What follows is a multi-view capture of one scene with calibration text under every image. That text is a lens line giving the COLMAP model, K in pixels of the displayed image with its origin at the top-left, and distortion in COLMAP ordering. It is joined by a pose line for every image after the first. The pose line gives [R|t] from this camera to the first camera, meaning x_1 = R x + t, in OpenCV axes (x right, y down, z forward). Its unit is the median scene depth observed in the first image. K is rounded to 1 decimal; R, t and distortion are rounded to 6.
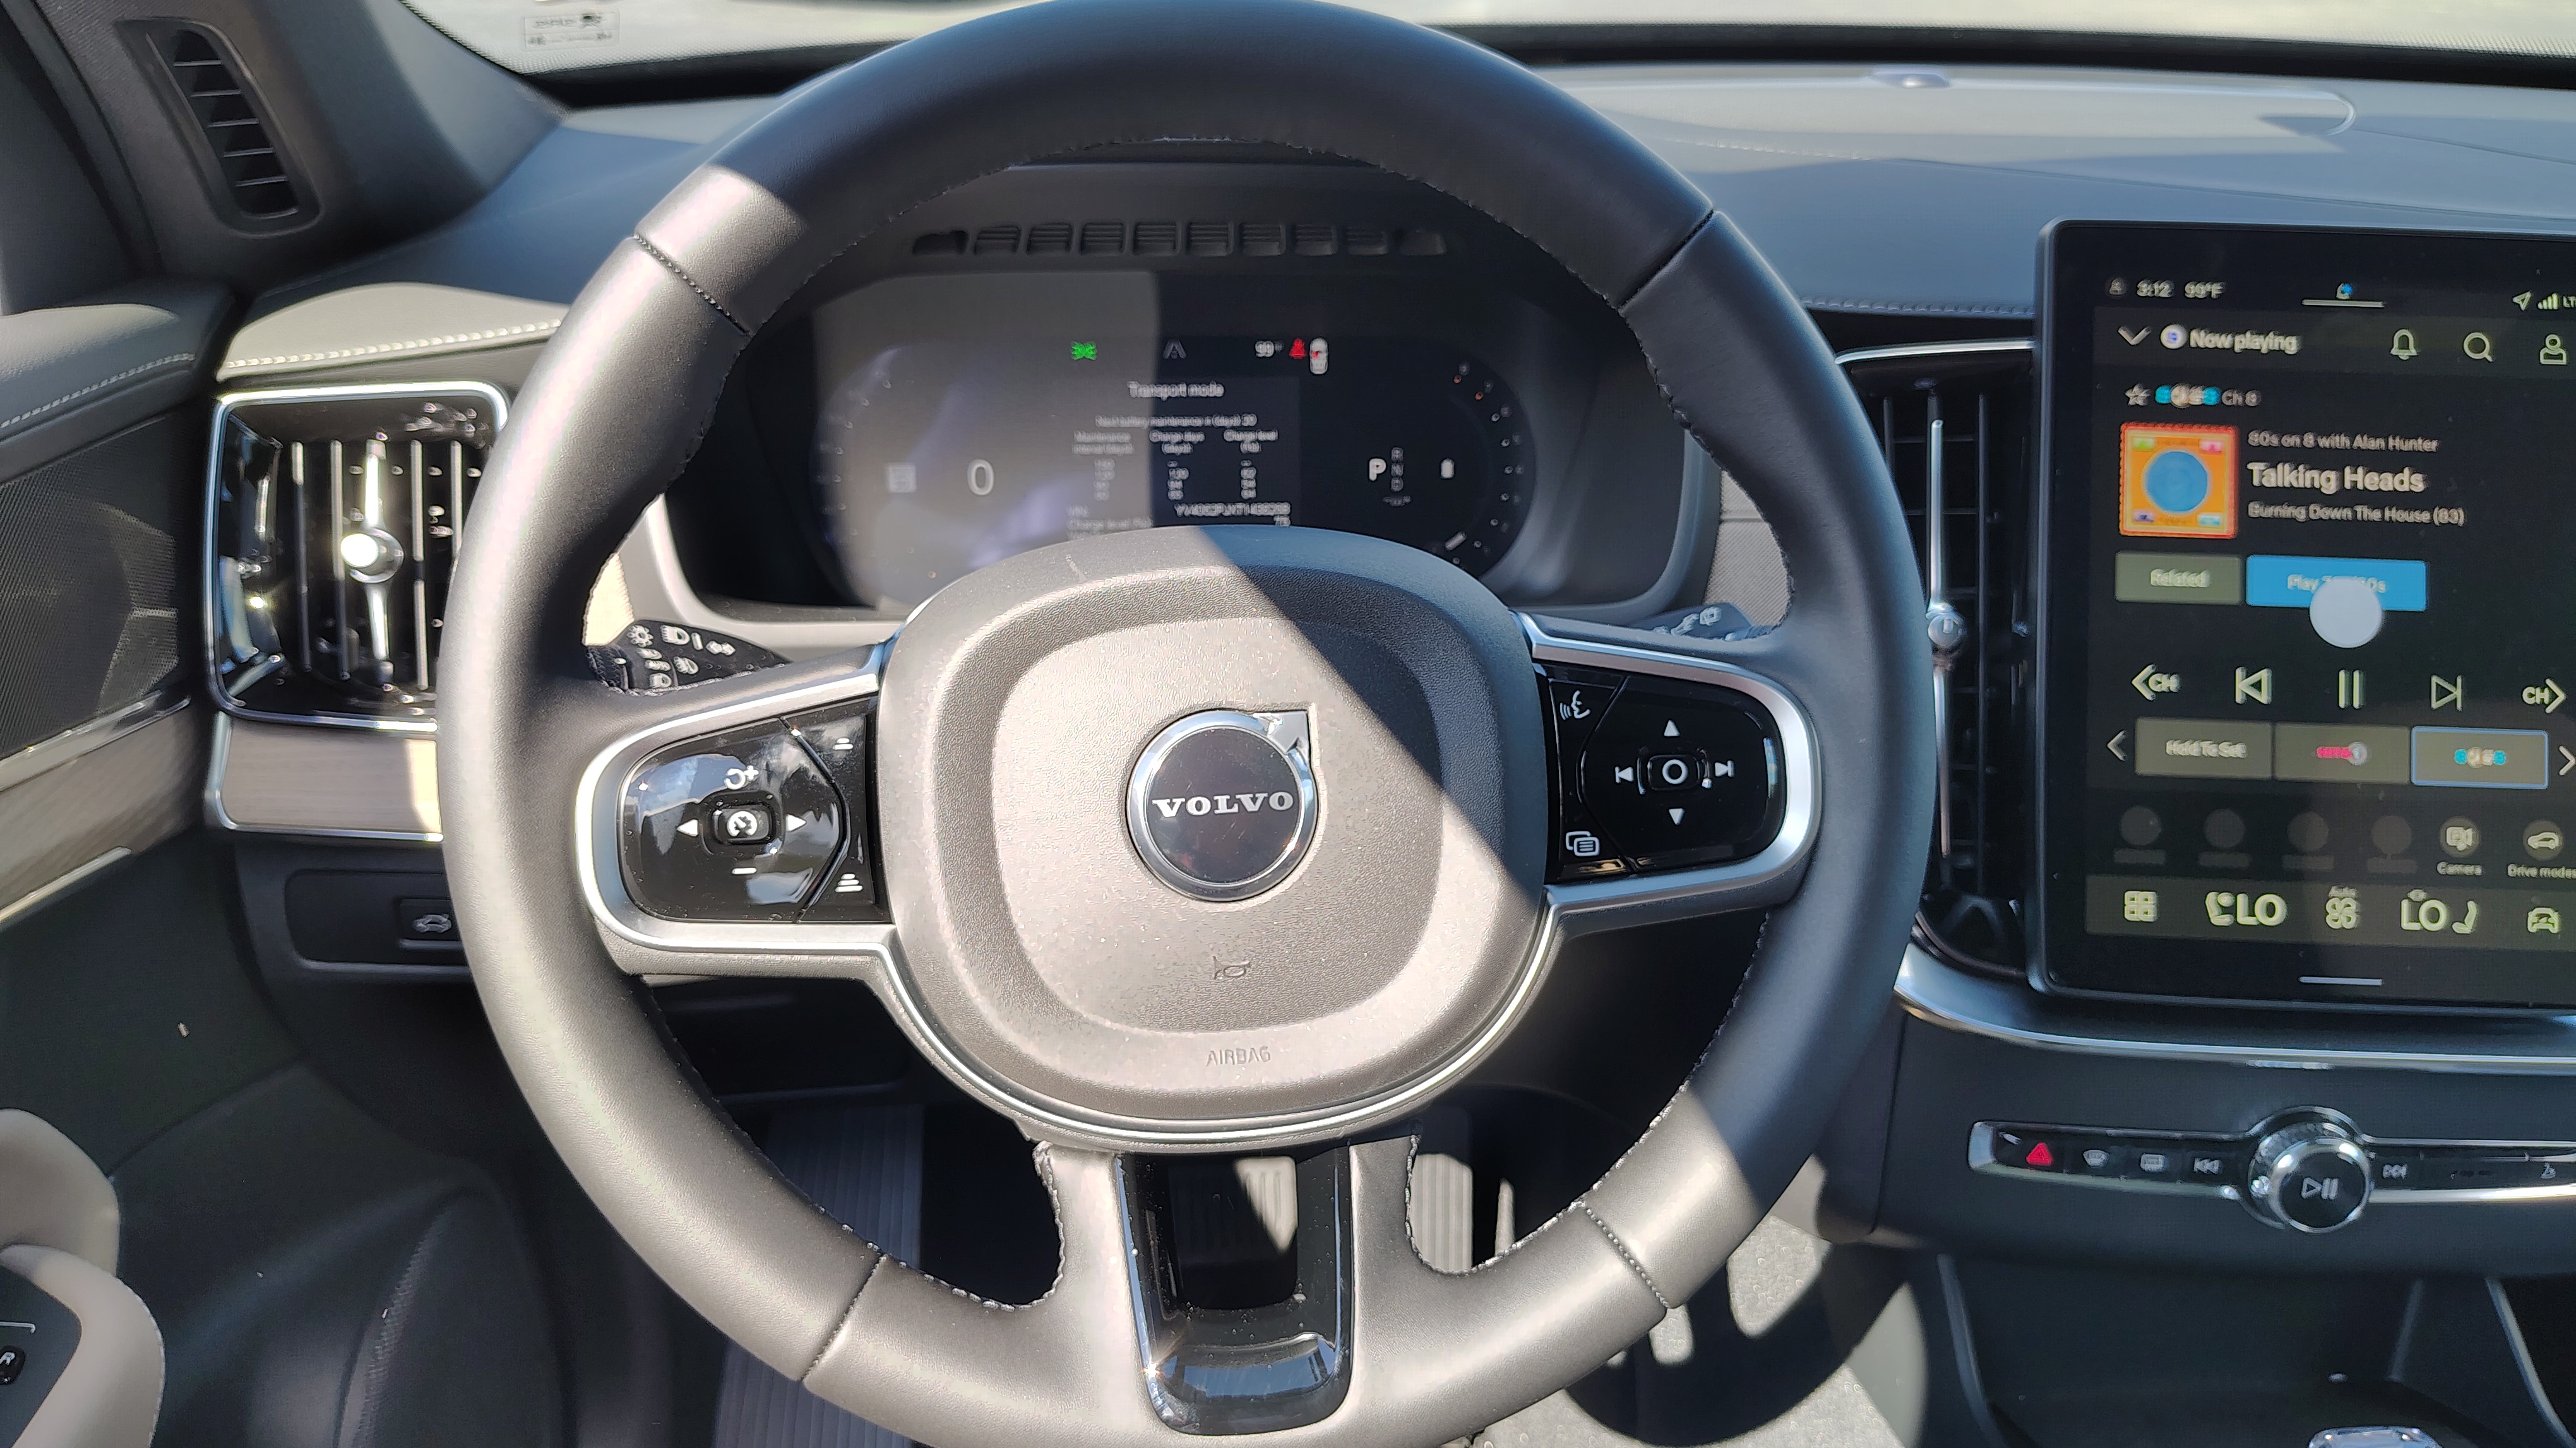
lens RADIAL K [[1919.8, 0, 1227.8], [0, 1919.8, 705.0], [0, 0, 1]] dist [0.003601, -0.045193]
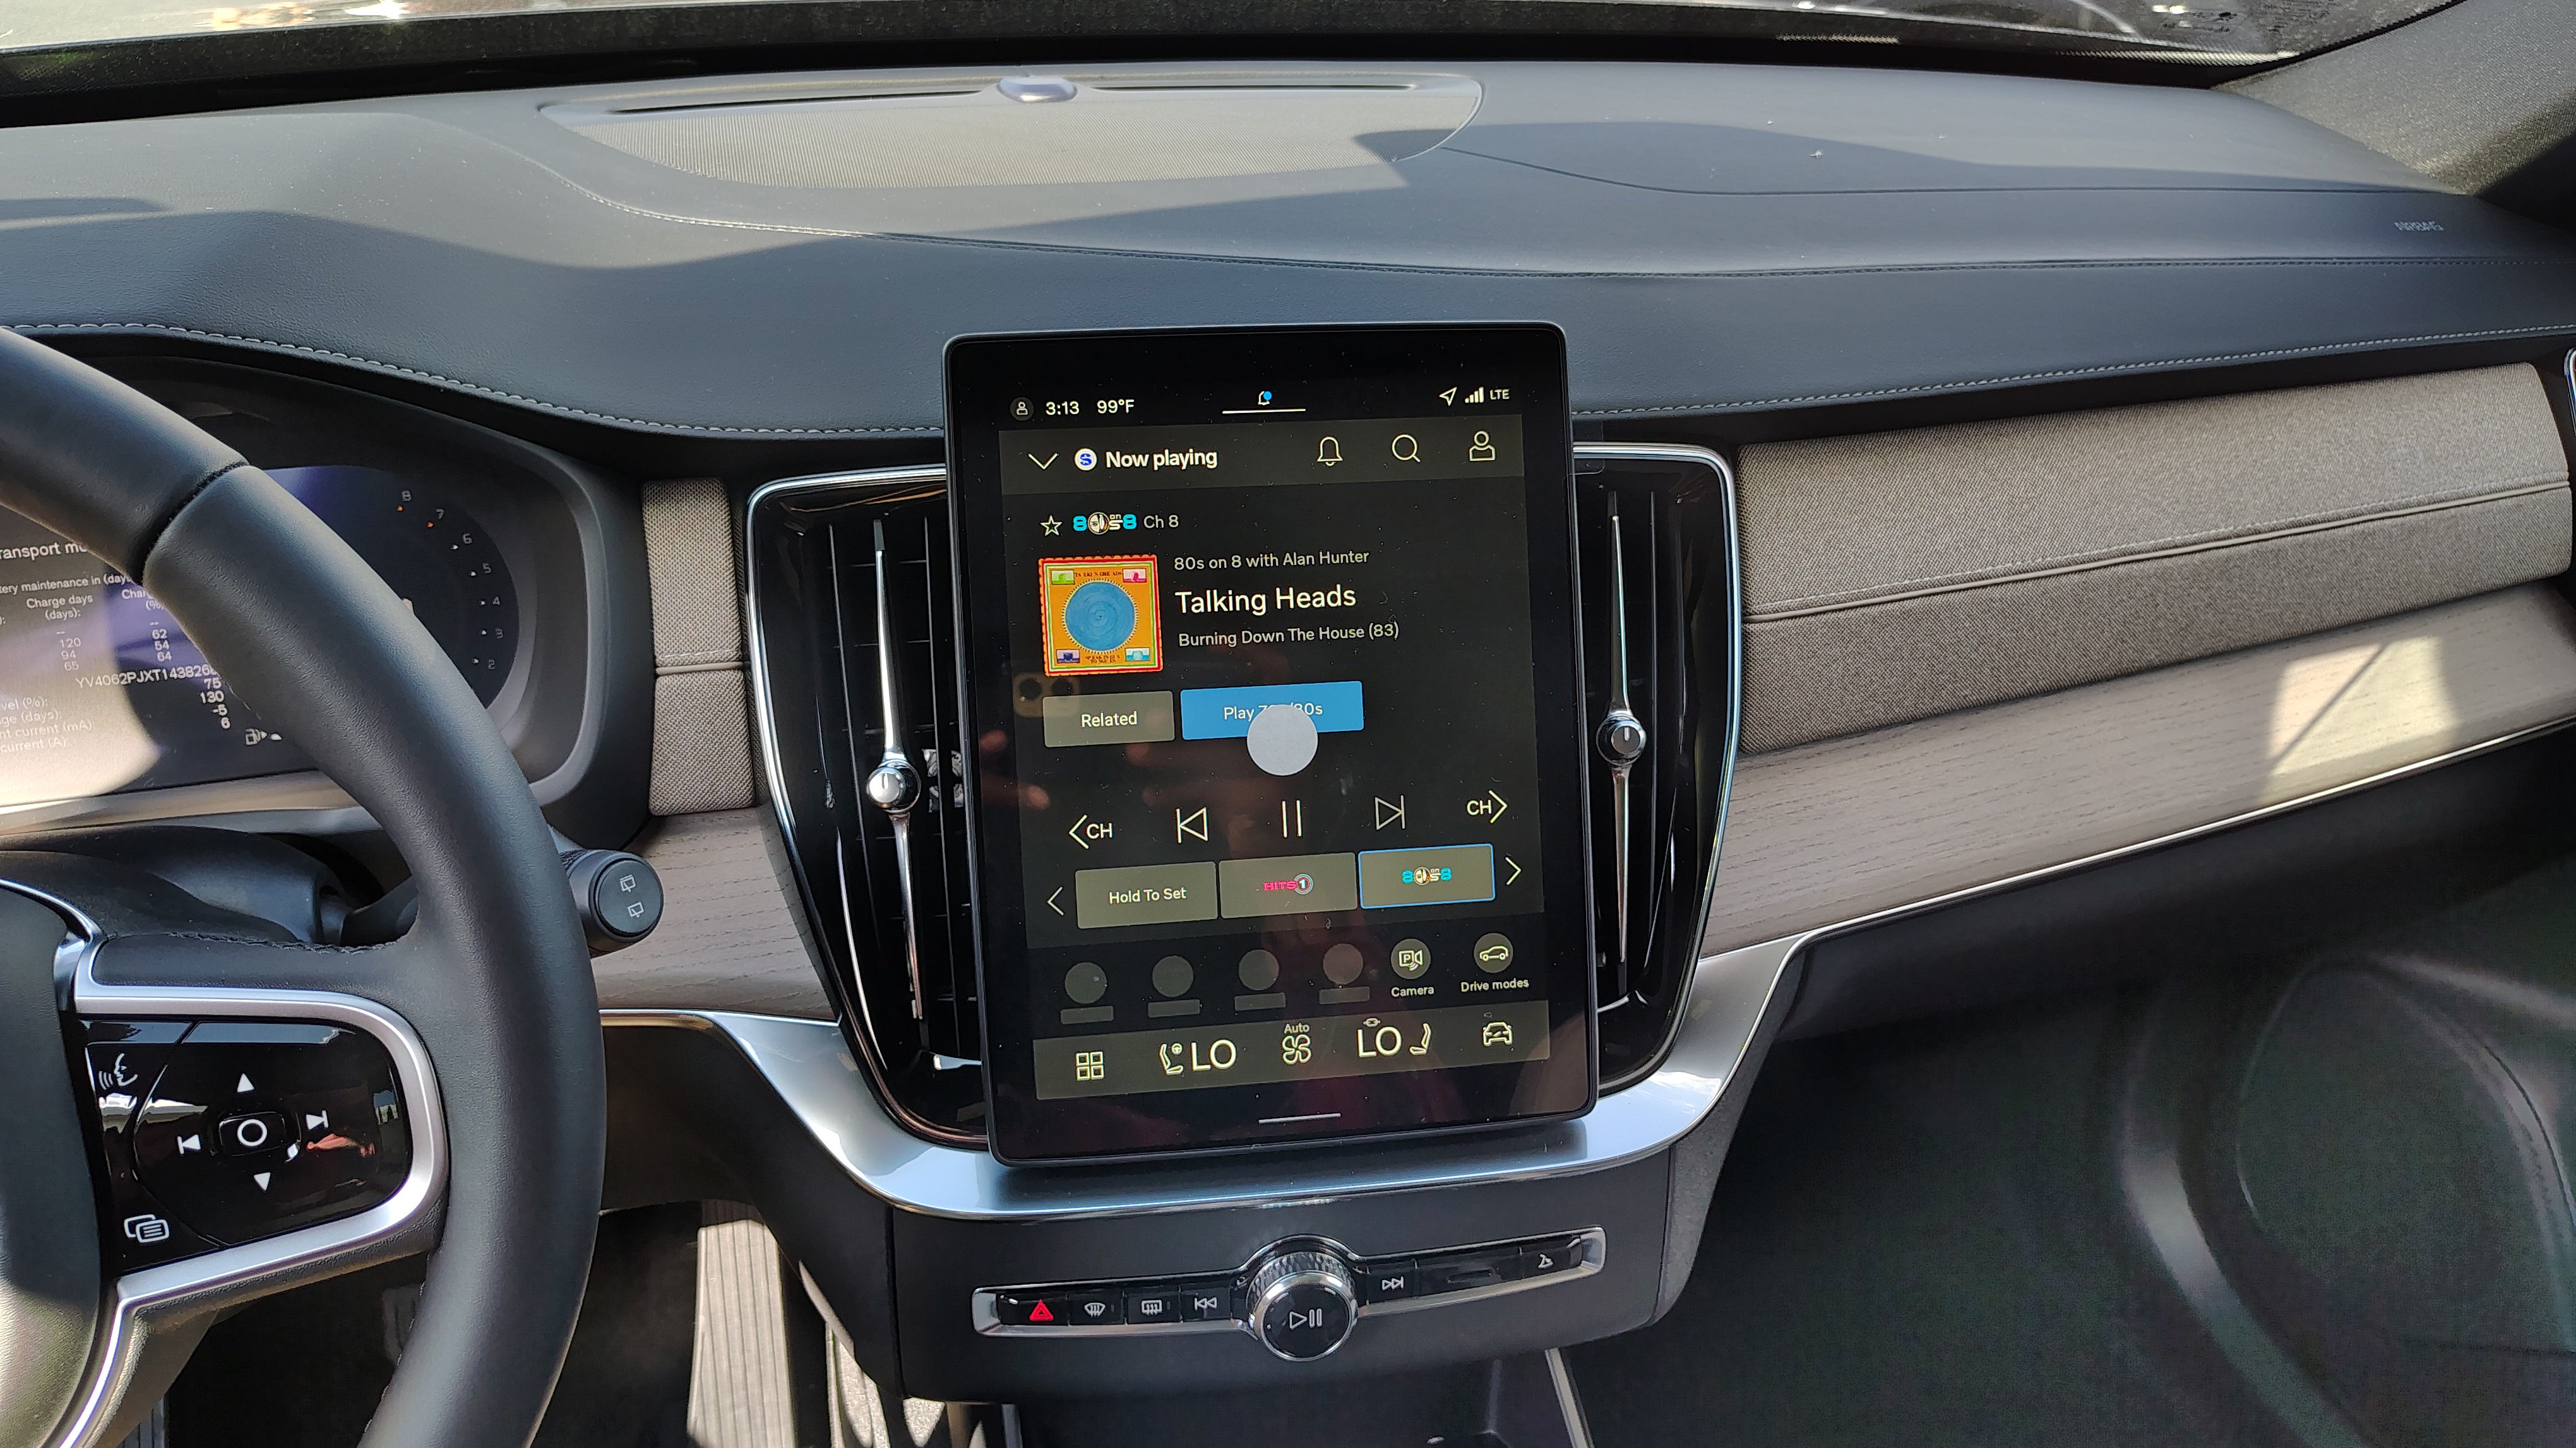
lens RADIAL K [[1919.8, 0, 1305.5], [0, 1919.8, 749.9], [0, 0, 1]] dist [0.003601, -0.045193]
pose [[0.976337, -0.093226, 0.195130, 0.403066], [0.073876, 0.991808, 0.104208, -0.141776], [-0.203247, -0.087327, 0.975226, 0.056129]]
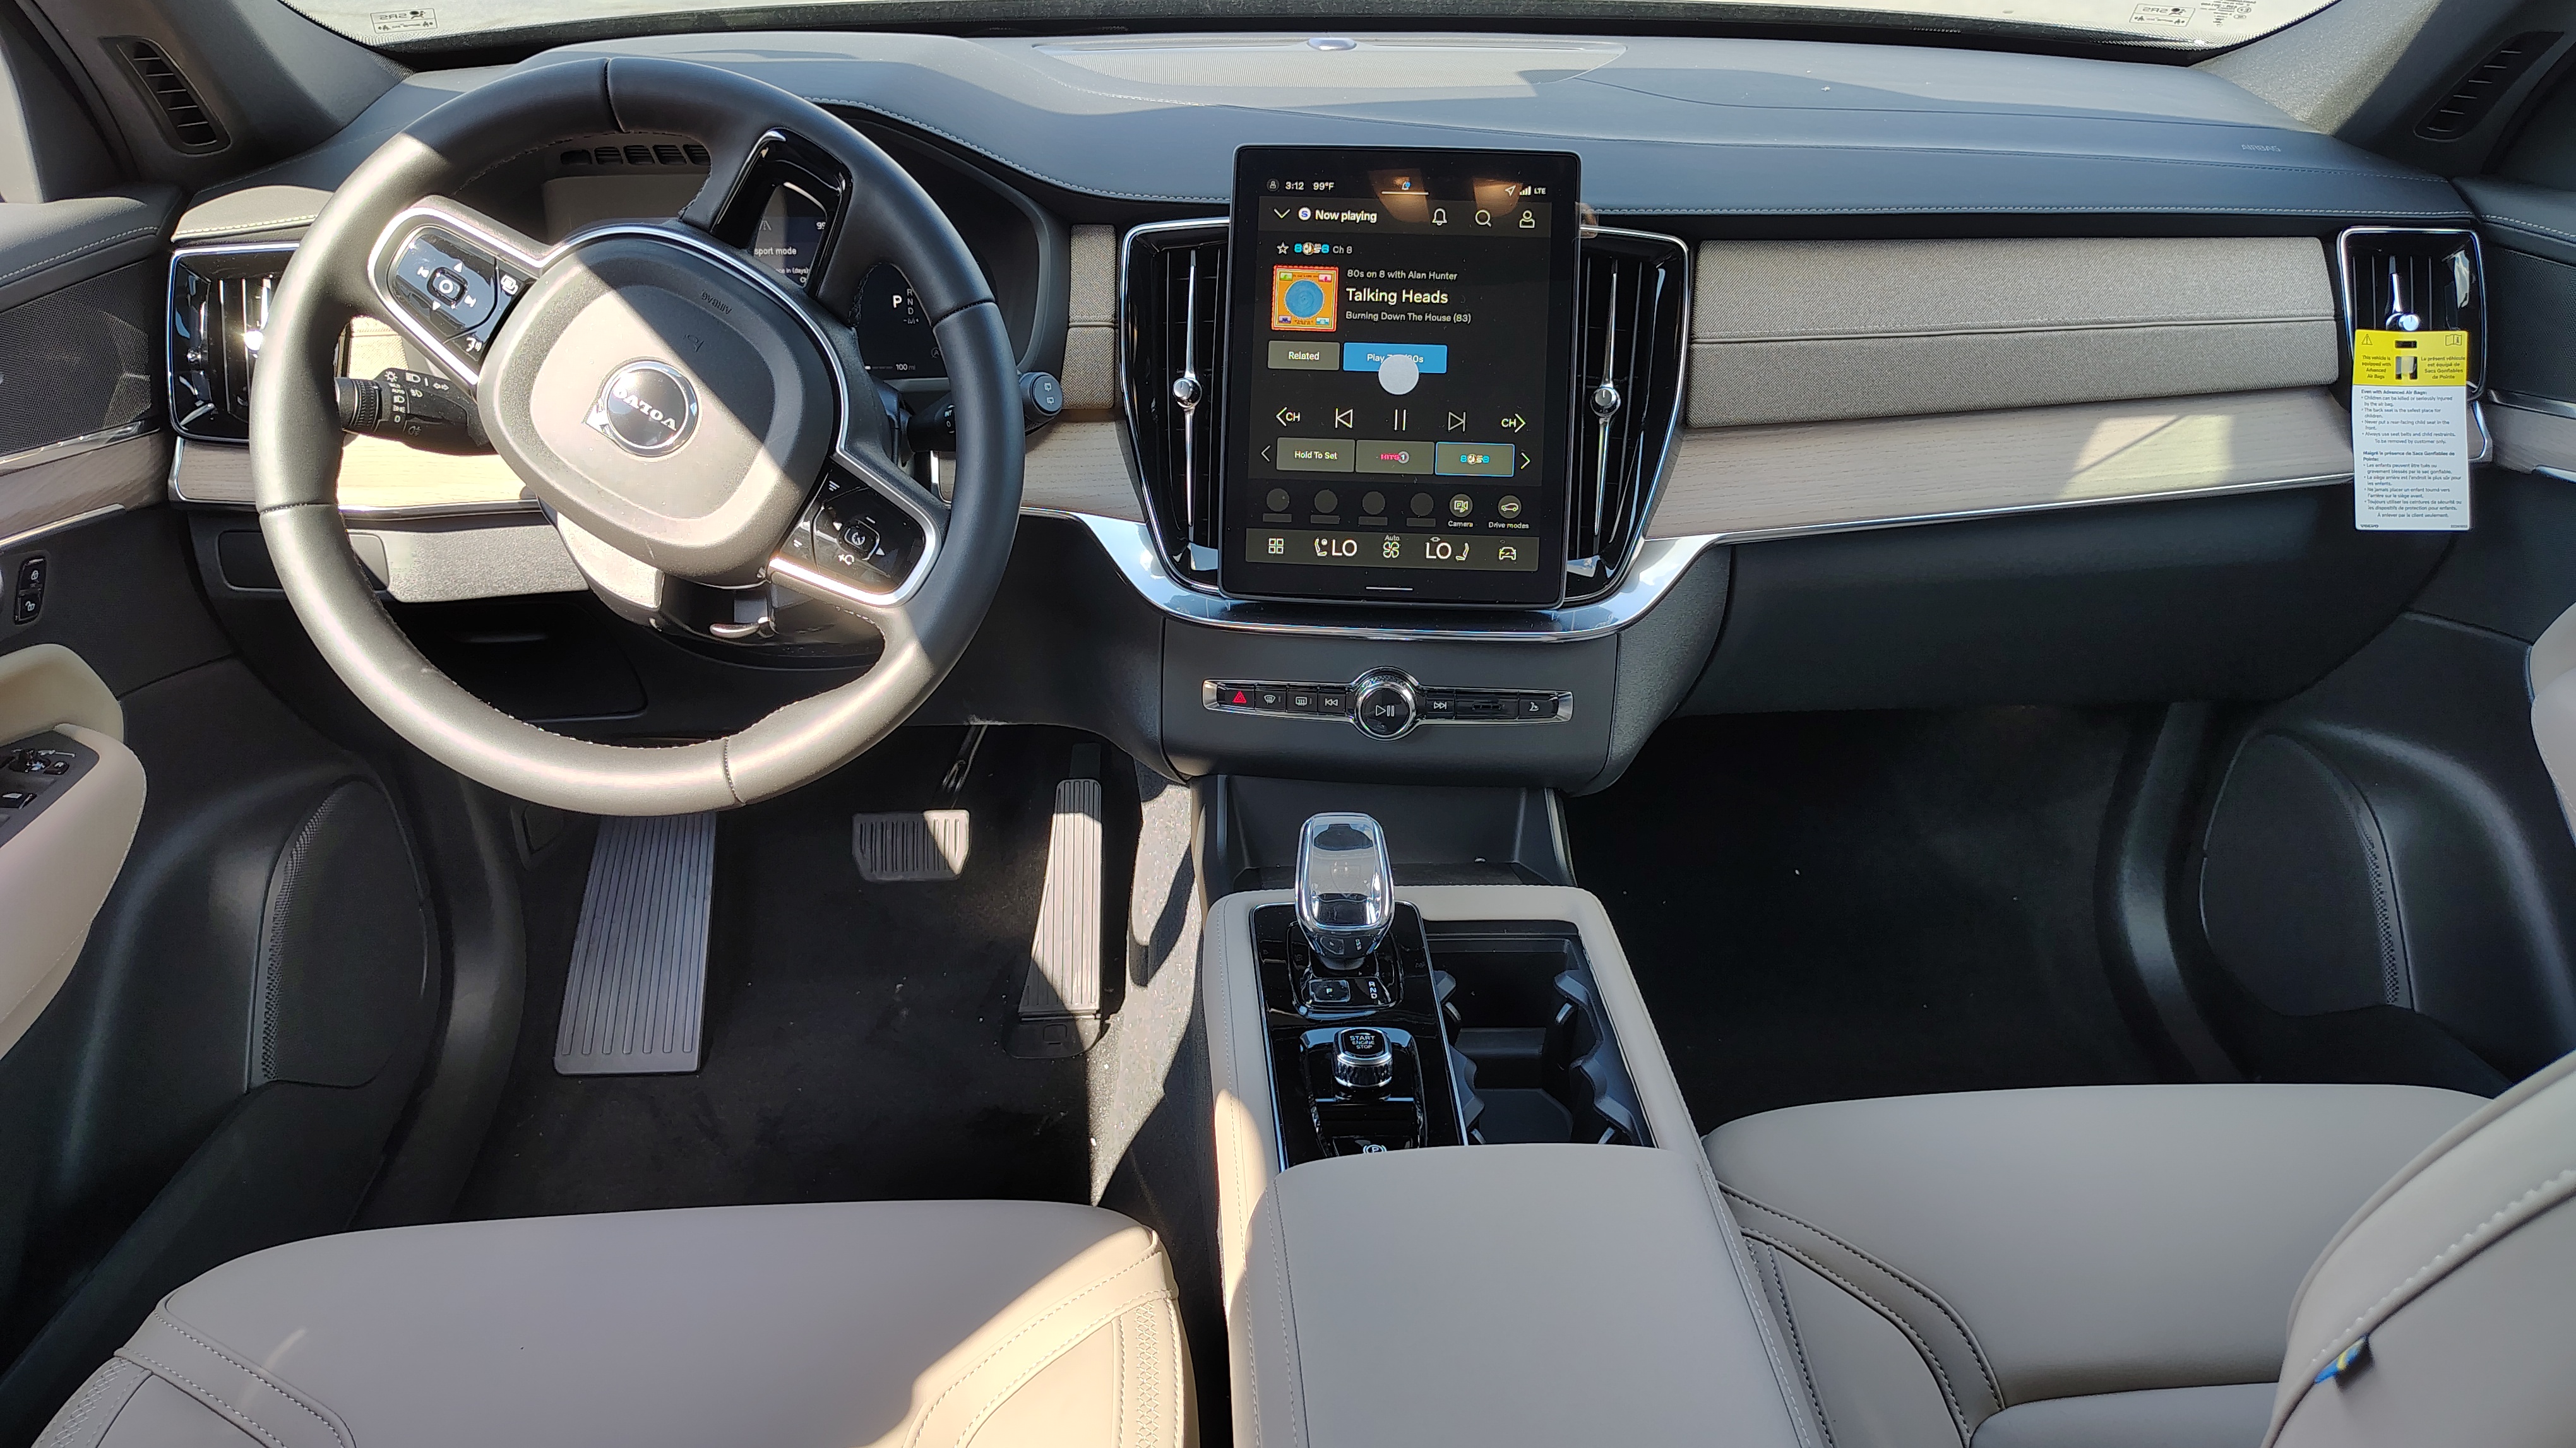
lens RADIAL K [[1919.8, 0, 1275.6], [0, 1919.8, 720.4], [0, 0, 1]] dist [0.003601, -0.045193]
pose [[0.999964, 0.002334, -0.008149, 0.483592], [-0.001912, 0.998675, 0.051434, 0.171193], [0.008258, -0.051416, 0.998643, -0.732743]]
